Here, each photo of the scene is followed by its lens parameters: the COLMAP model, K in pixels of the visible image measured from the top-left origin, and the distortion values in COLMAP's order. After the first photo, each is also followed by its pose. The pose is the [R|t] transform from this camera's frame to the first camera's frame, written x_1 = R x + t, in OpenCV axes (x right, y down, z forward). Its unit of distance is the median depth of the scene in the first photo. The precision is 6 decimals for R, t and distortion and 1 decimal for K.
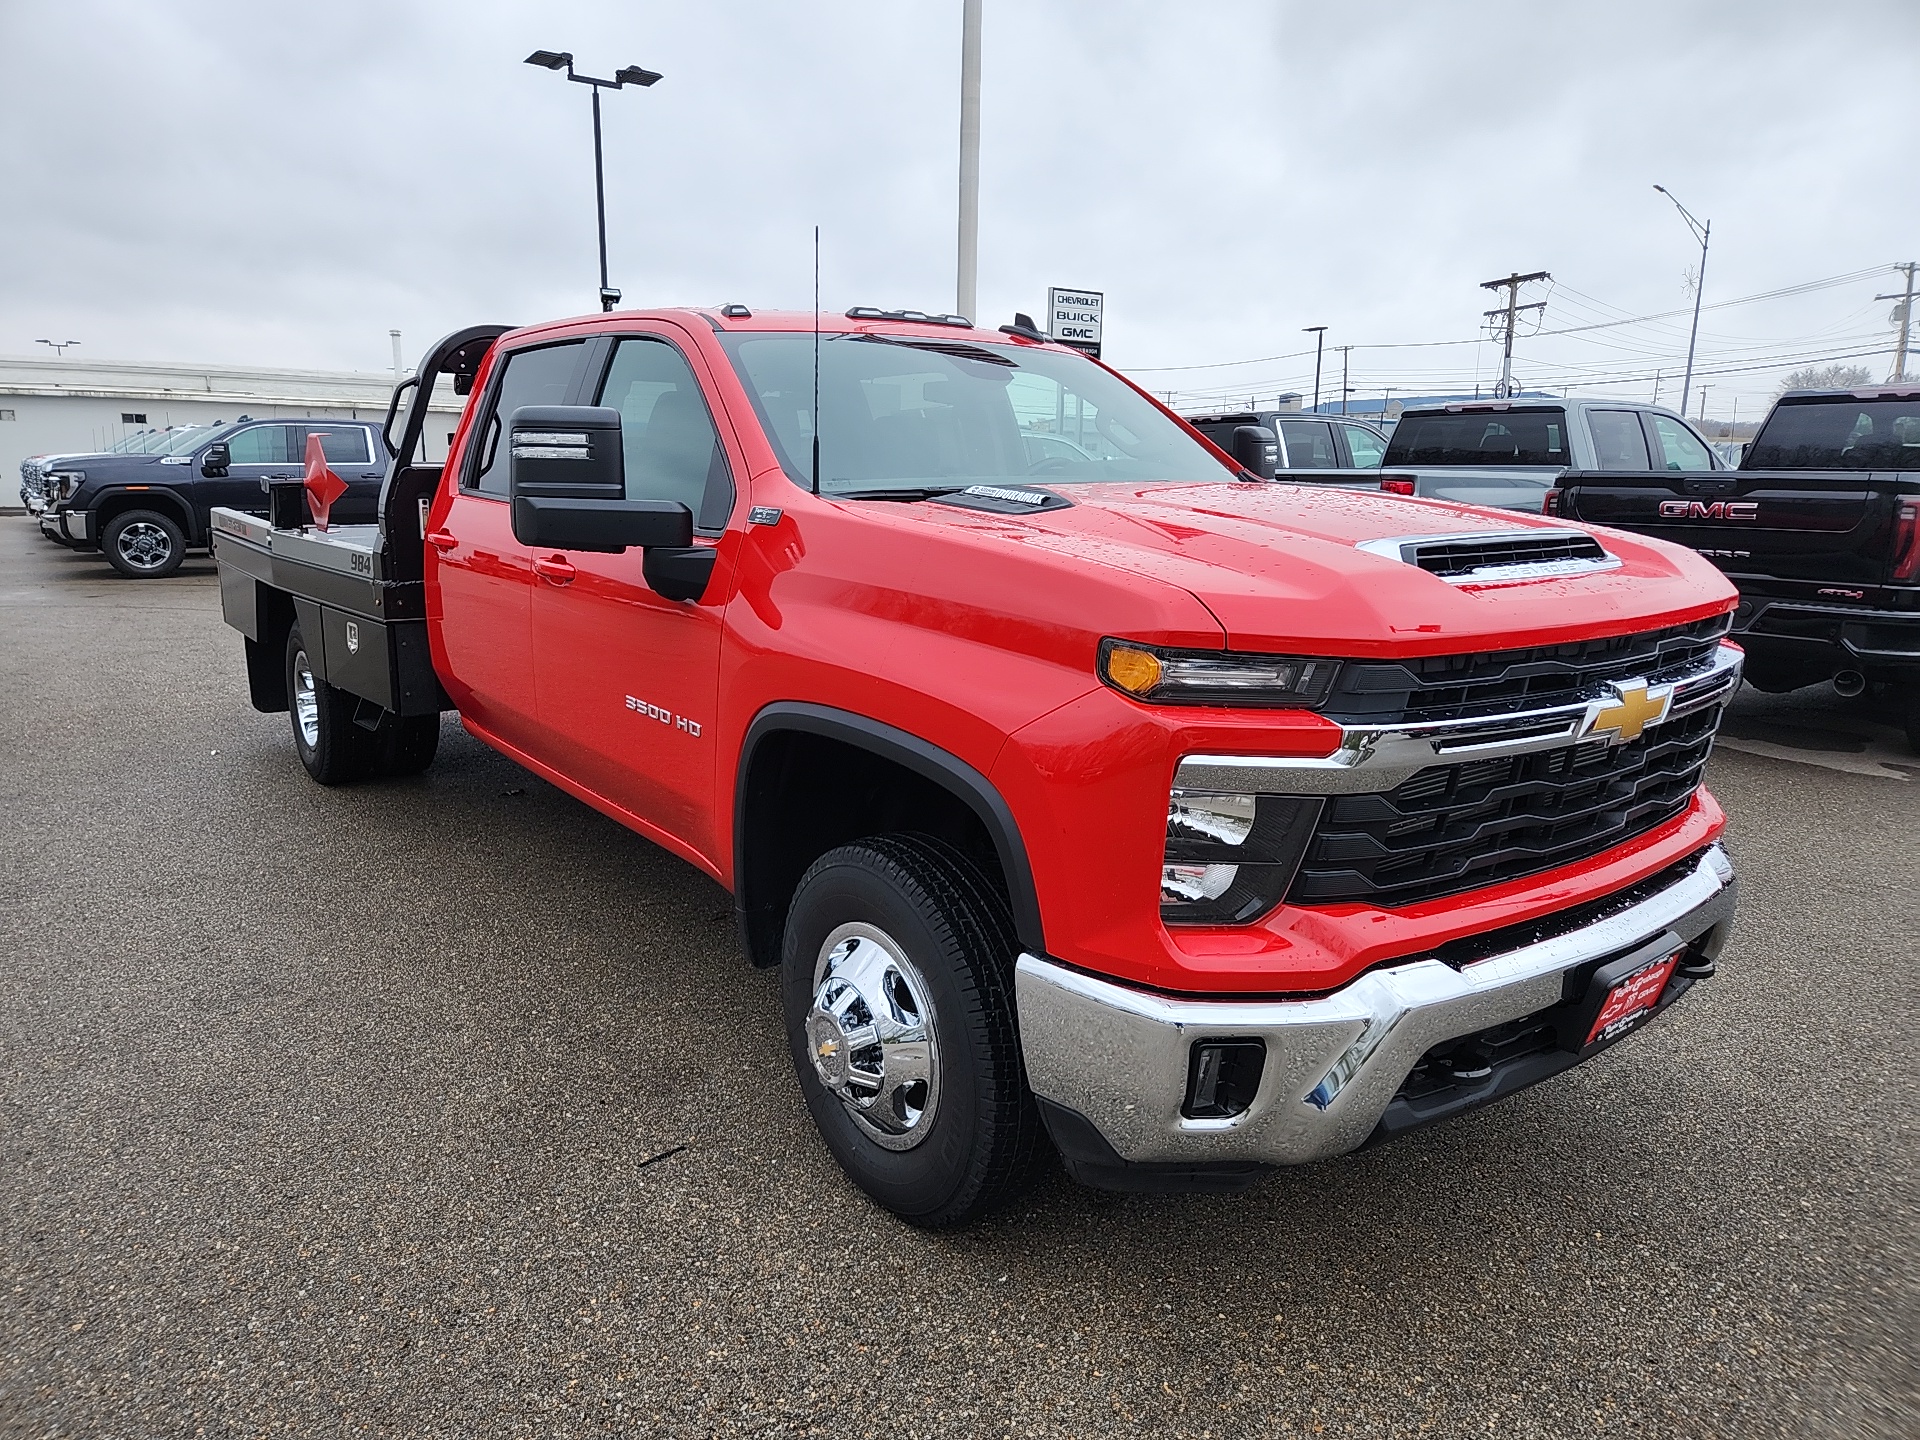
lens RADIAL K [[1283.1, 0, 960.0], [0, 1283.1, 720.0], [0, 0, 1]] dist [0.053107, -0.002866]
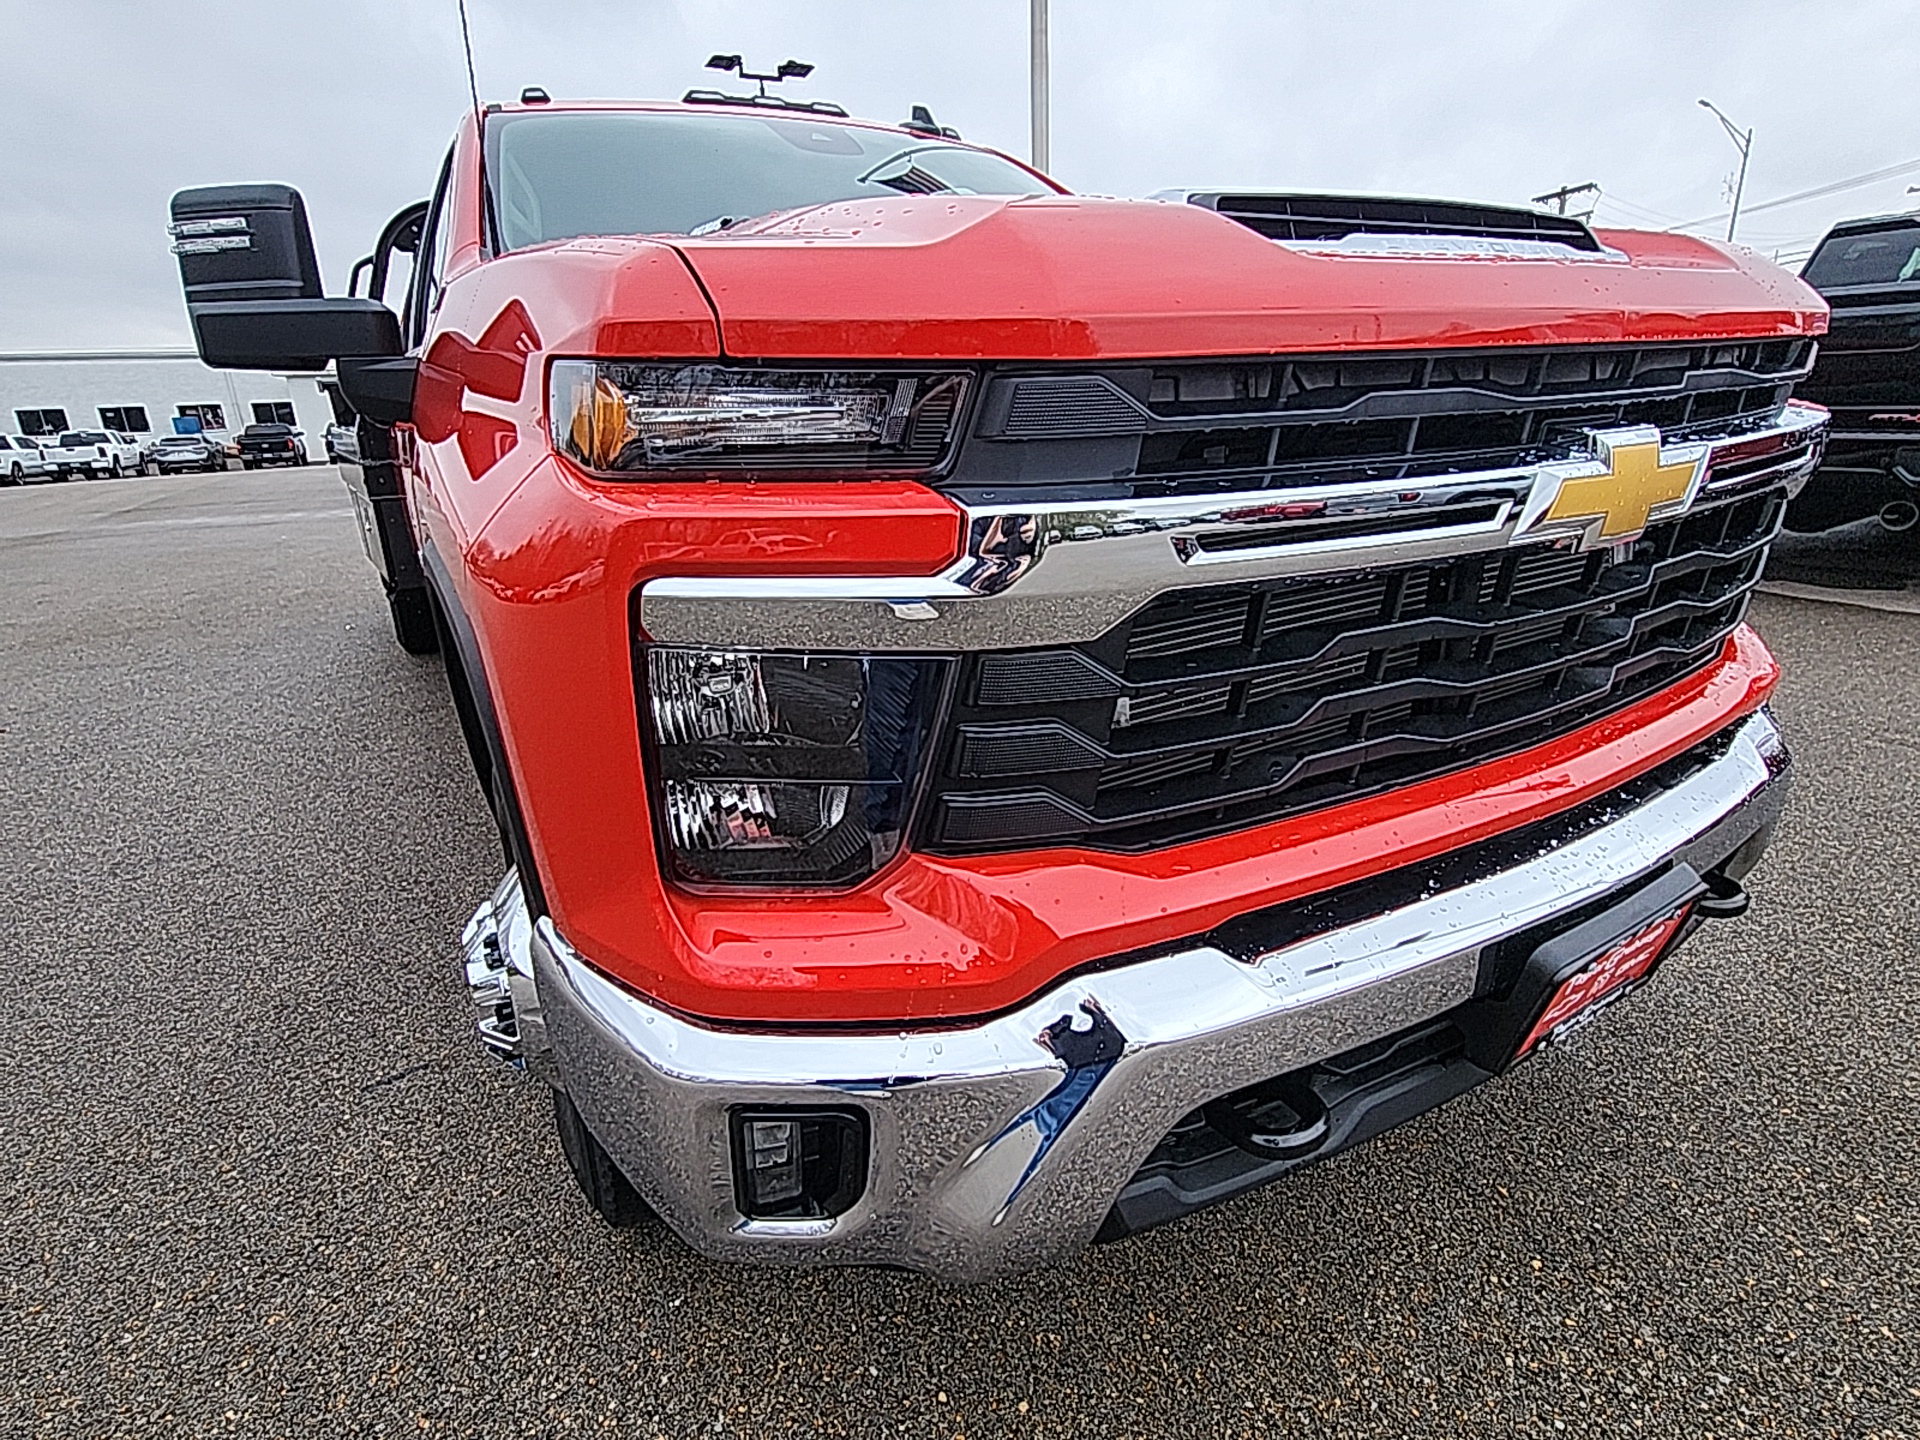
lens RADIAL K [[973.9, 0, 957.9], [0, 973.9, 706.0], [0, 0, 1]] dist [0.007110, 0.000566]
pose [[0.989840, -0.010878, -0.141768, 0.276227], [0.026700, 0.993552, 0.110188, 0.030459], [0.139655, -0.112853, 0.983748, 0.511467]]
